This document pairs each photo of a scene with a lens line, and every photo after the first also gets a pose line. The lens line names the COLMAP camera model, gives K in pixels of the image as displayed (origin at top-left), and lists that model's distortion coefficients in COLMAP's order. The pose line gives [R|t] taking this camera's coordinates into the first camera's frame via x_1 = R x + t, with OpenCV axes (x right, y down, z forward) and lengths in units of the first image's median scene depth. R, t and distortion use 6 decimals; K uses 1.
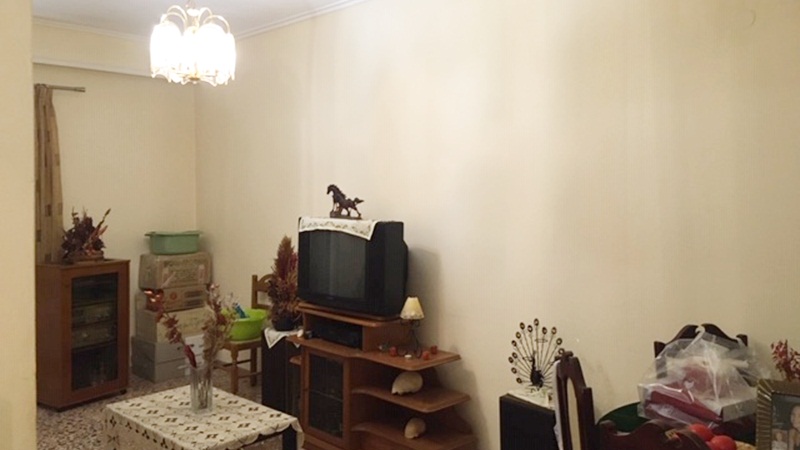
lens RADIAL K [[669.2, 0, 399.6], [0, 669.2, 223.5], [0, 0, 1]] dist [0.008409, -0.000436]
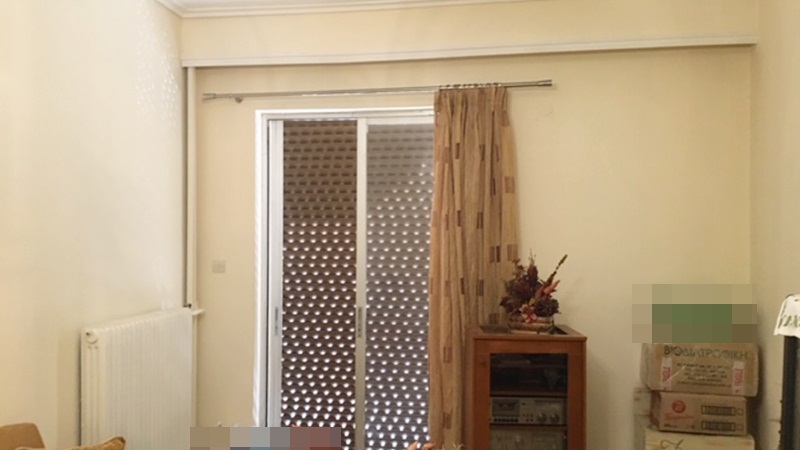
lens RADIAL K [[669.2, 0, 399.9], [0, 669.2, 225.9], [0, 0, 1]] dist [0.008409, -0.000436]
pose [[0.503373, 0.003369, -0.864063, 0.054752], [-0.053712, 0.998181, -0.027399, -0.024110], [0.862398, 0.060202, 0.502638, 0.534533]]
